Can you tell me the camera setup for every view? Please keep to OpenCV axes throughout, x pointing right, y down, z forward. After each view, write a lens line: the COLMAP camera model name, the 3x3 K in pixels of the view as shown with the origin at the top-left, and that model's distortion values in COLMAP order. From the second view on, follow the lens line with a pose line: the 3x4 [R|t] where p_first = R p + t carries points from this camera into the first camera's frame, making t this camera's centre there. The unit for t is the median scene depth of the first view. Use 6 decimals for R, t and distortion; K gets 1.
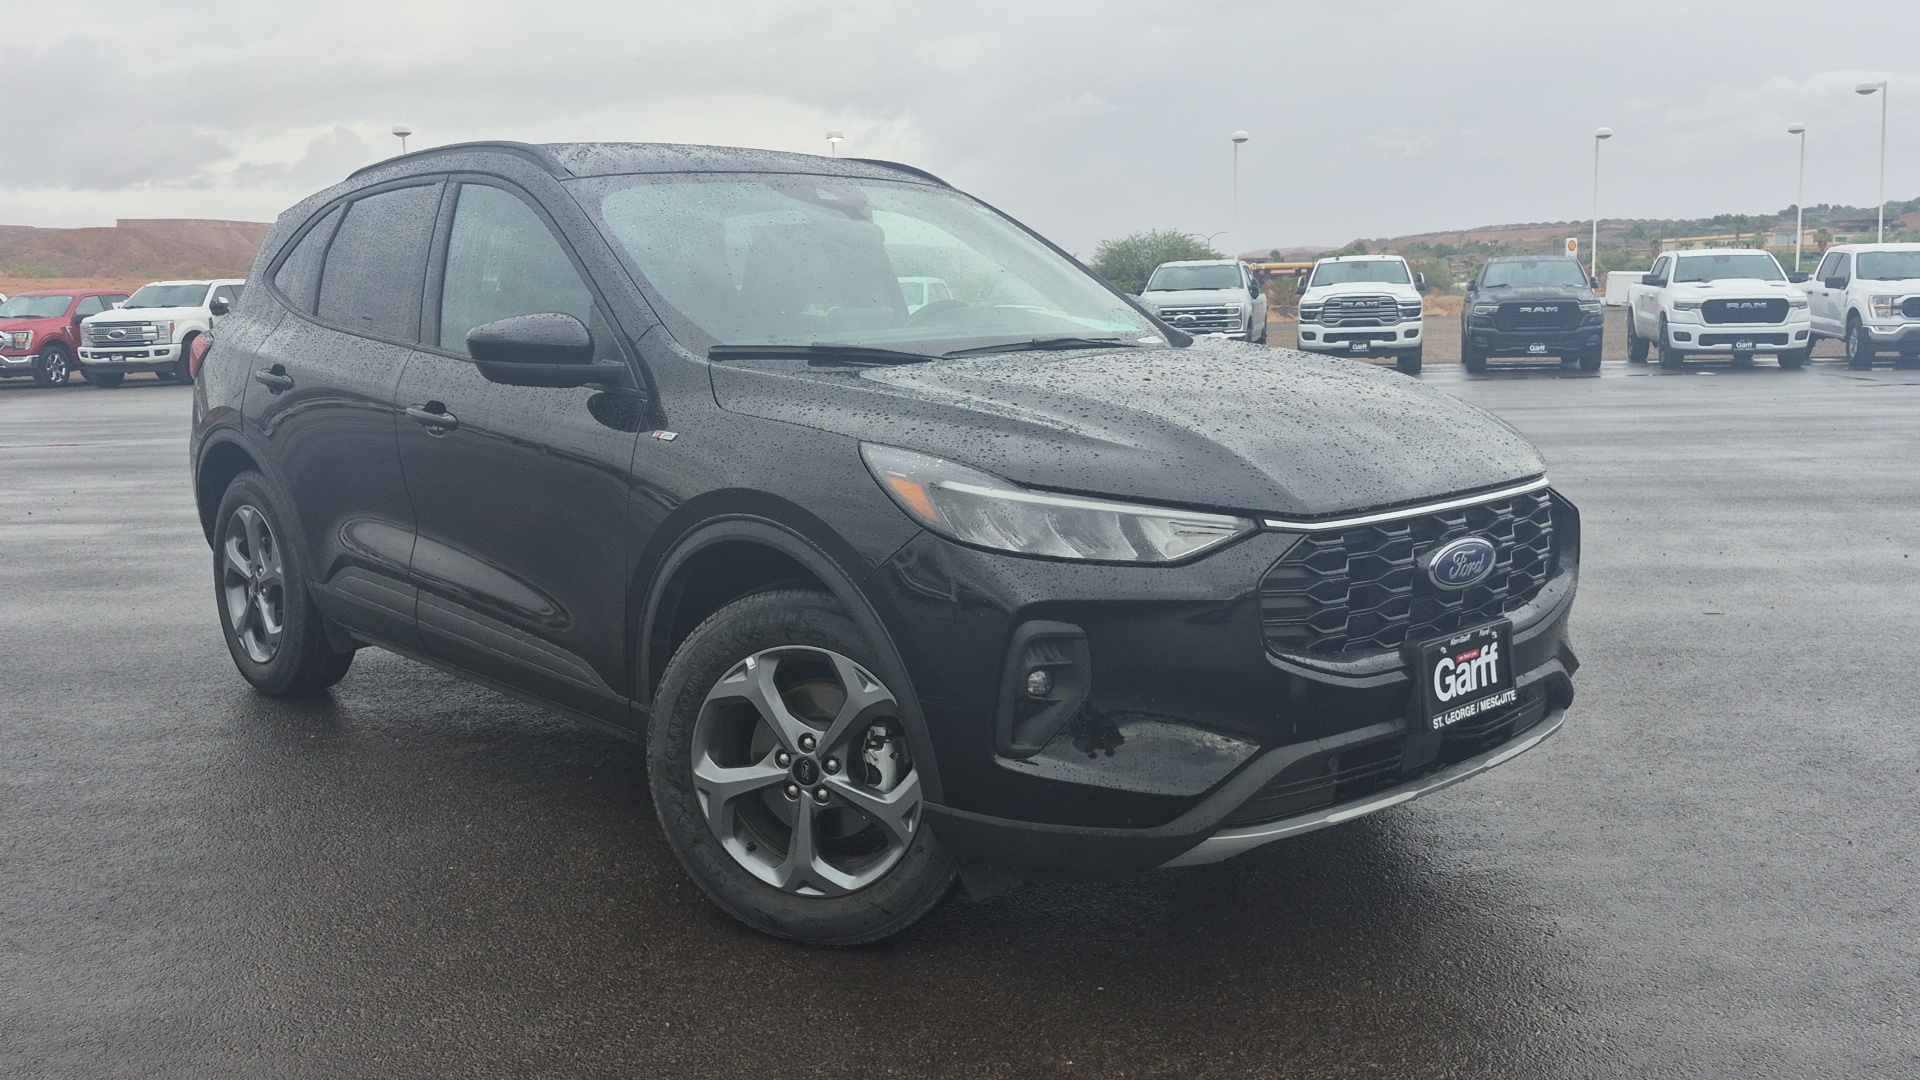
lens RADIAL K [[1669.4, 0, 947.6], [0, 1669.4, 532.5], [0, 0, 1]] dist [0.119579, -0.177684]
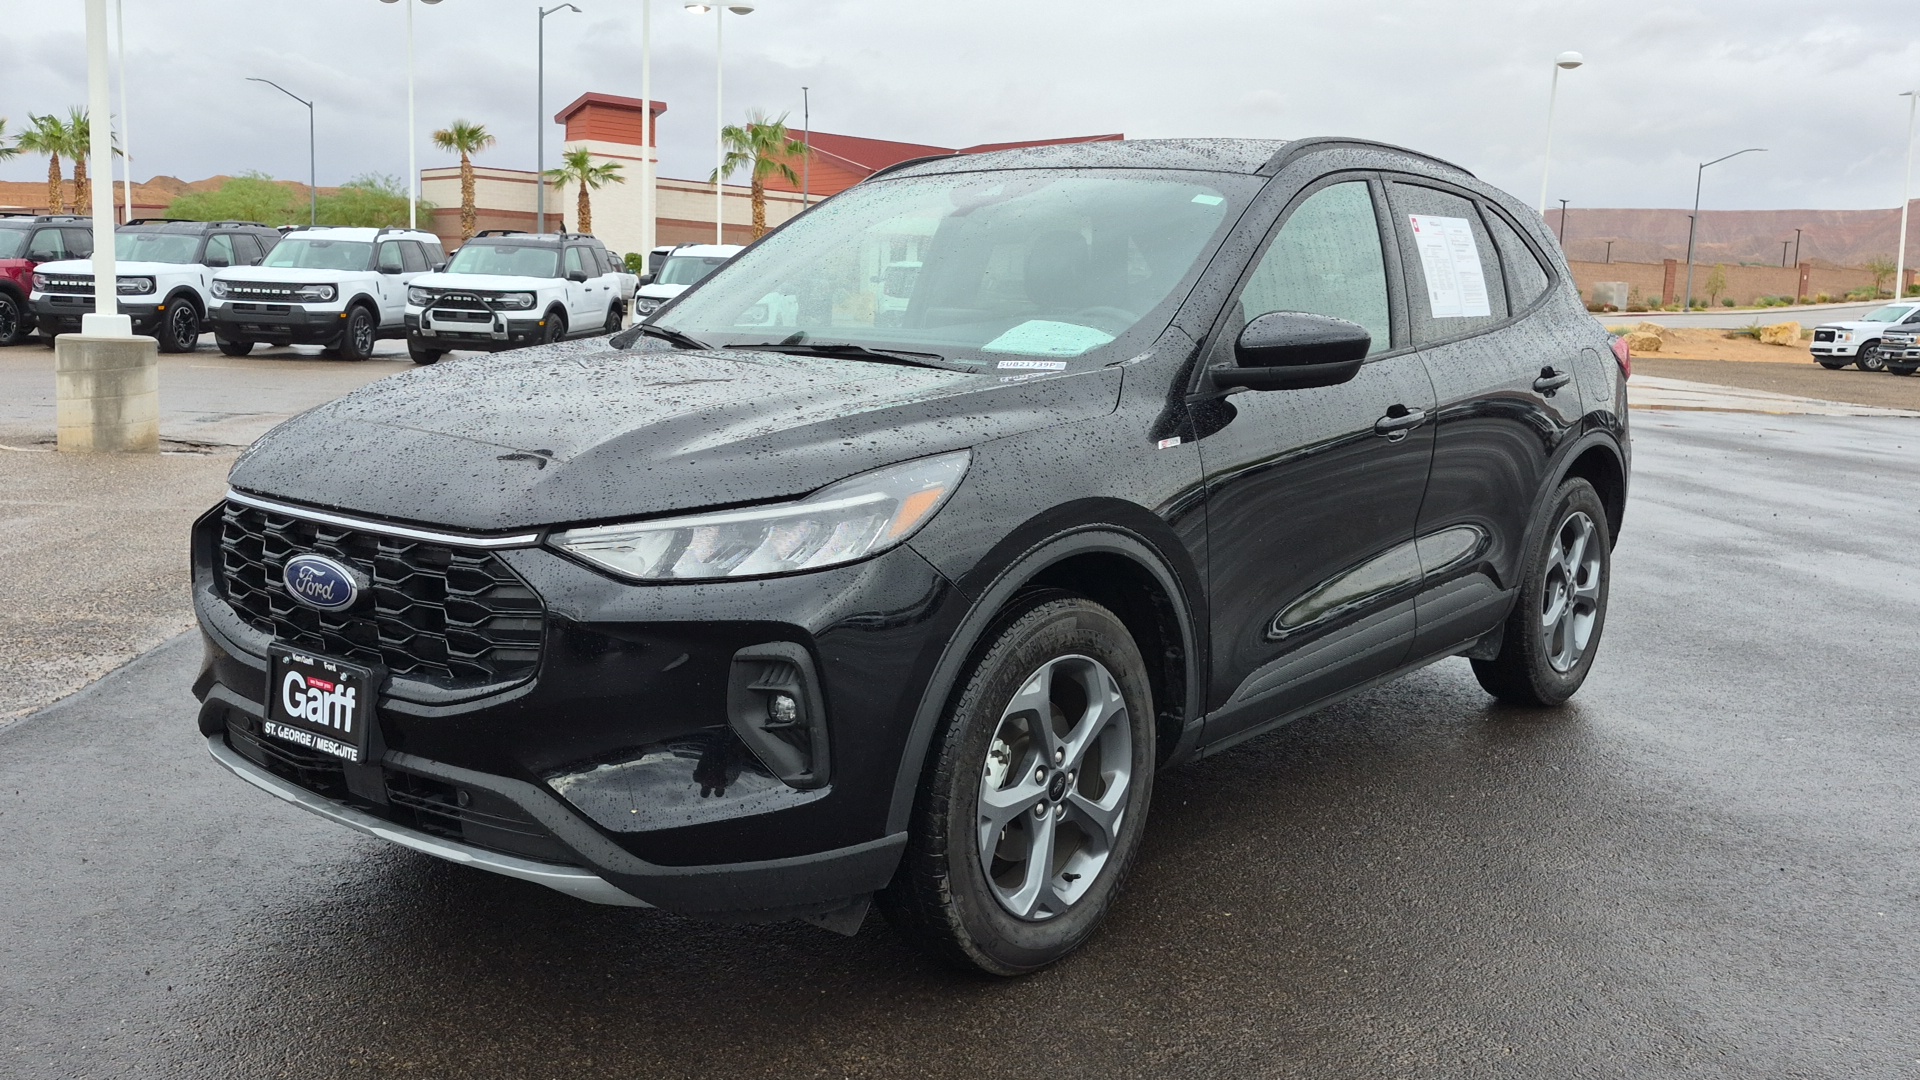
lens RADIAL K [[1669.4, 0, 919.5], [0, 1669.4, 529.5], [0, 0, 1]] dist [0.119579, -0.177684]
pose [[0.122976, 0.169836, -0.977769, 1.360752], [-0.173536, 0.973748, 0.147311, -0.222735], [0.977119, 0.151563, 0.149221, 1.282324]]
